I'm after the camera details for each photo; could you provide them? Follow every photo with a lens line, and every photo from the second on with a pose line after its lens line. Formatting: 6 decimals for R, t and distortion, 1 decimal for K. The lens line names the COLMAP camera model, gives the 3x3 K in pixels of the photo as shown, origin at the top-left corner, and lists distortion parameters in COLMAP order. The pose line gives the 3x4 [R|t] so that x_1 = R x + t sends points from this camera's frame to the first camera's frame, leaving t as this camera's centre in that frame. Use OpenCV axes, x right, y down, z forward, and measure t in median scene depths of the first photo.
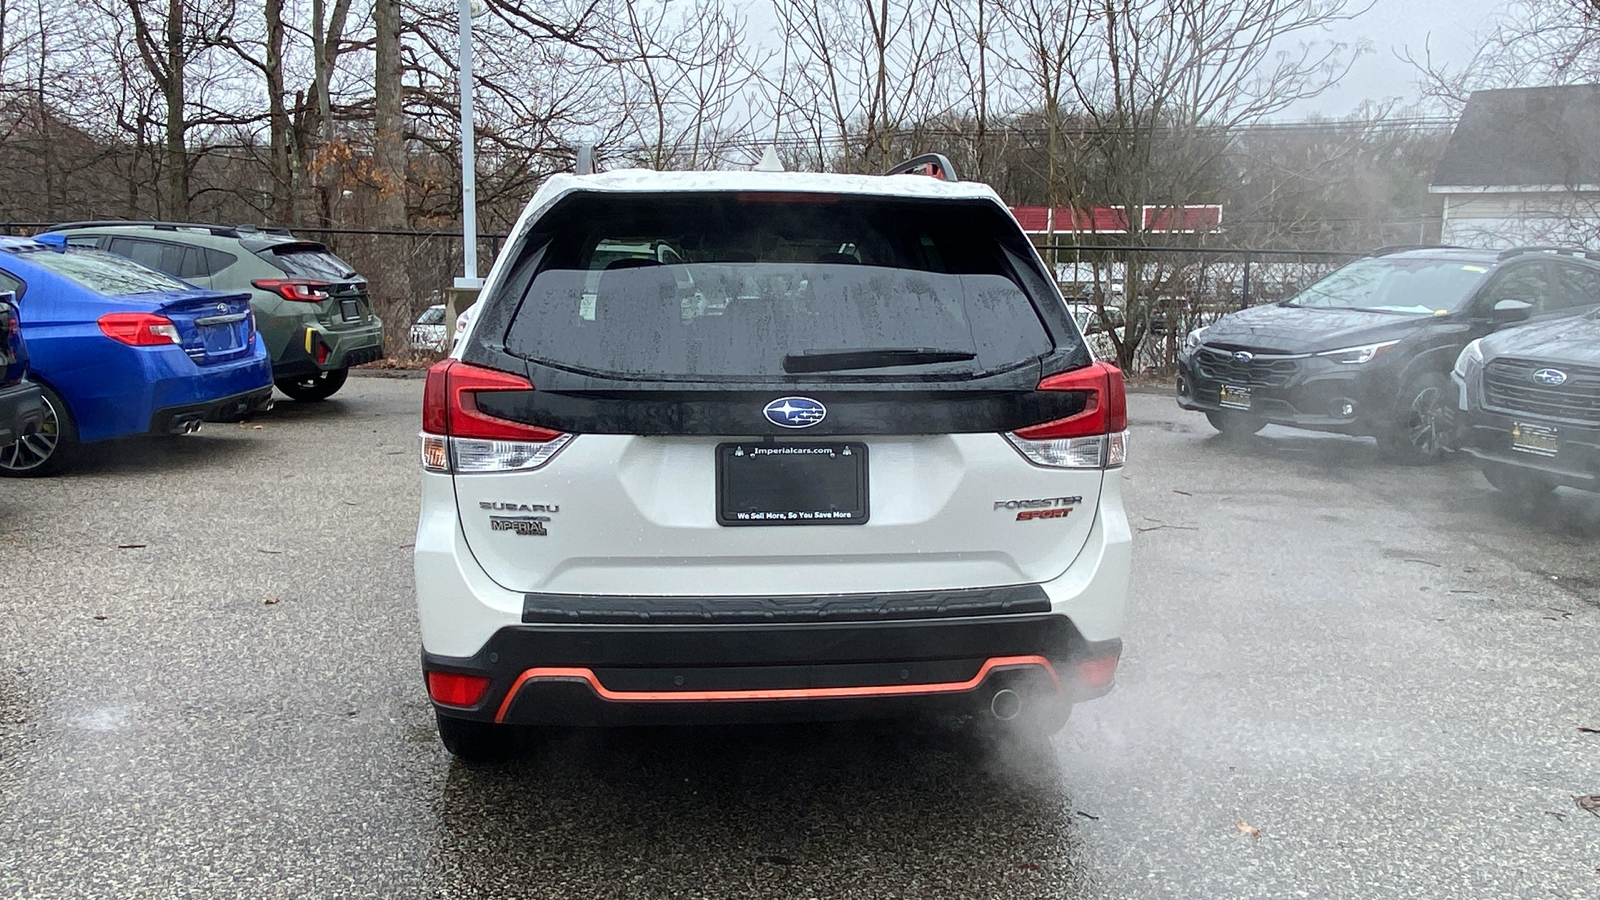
lens RADIAL K [[1297.7, 0, 800.0], [0, 1297.7, 450.0], [0, 0, 1]] dist [0.116942, -0.170676]
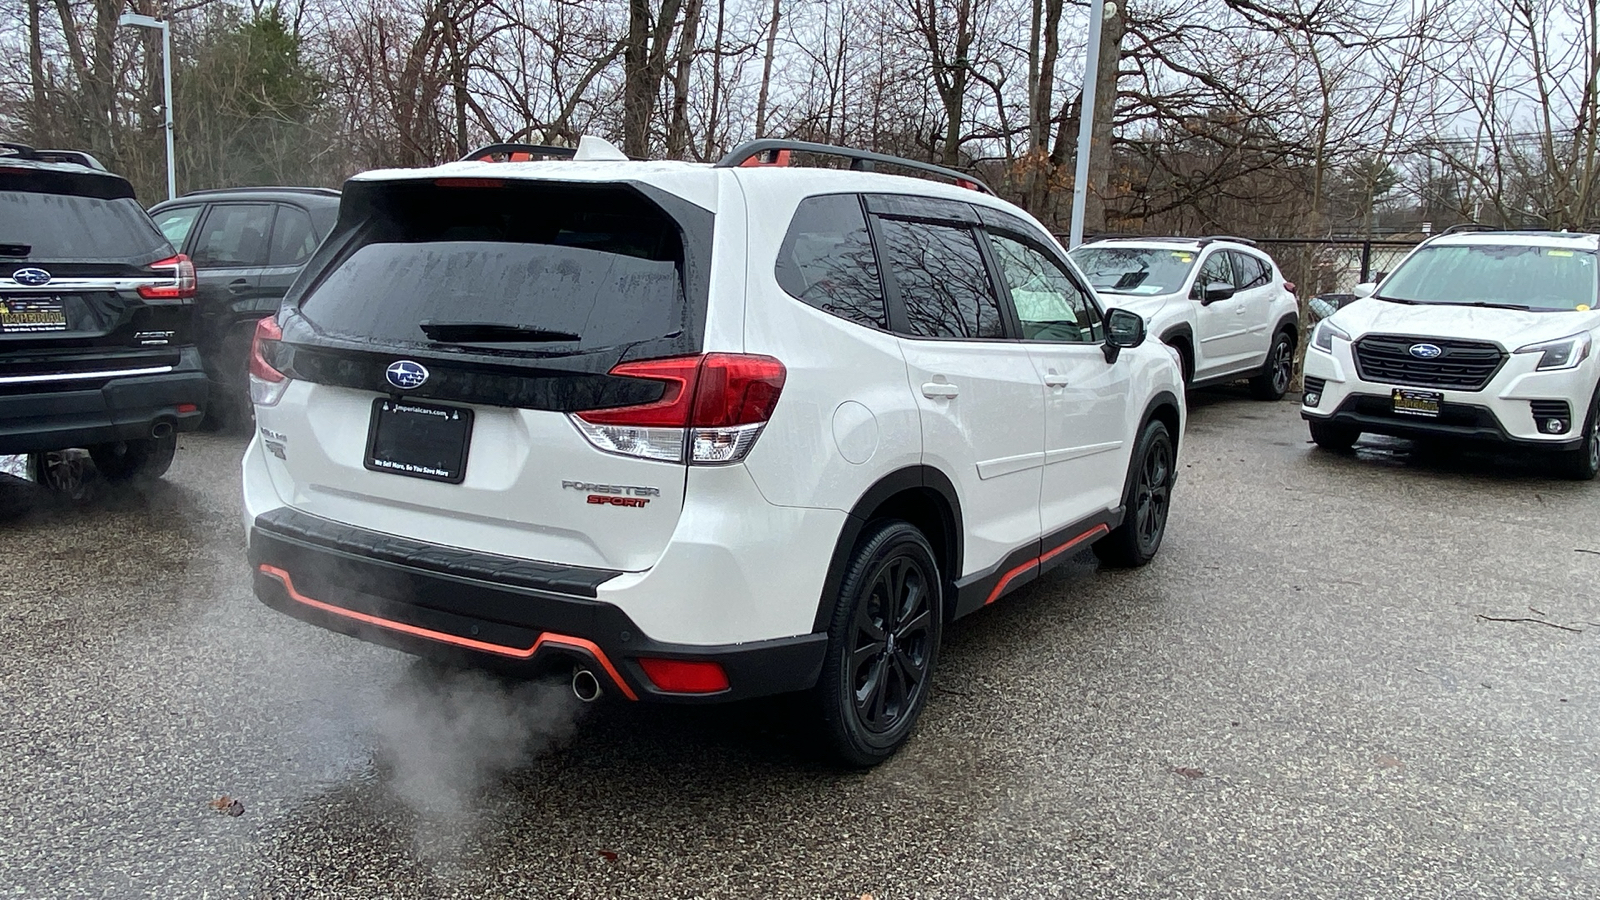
lens RADIAL K [[1297.7, 0, 800.0], [0, 1297.7, 450.0], [0, 0, 1]] dist [0.116942, -0.170676]
pose [[0.779942, 0.108889, -0.616307, 0.913653], [-0.111611, 0.993162, 0.034227, -0.039004], [0.615820, 0.042092, 0.786762, 0.312910]]
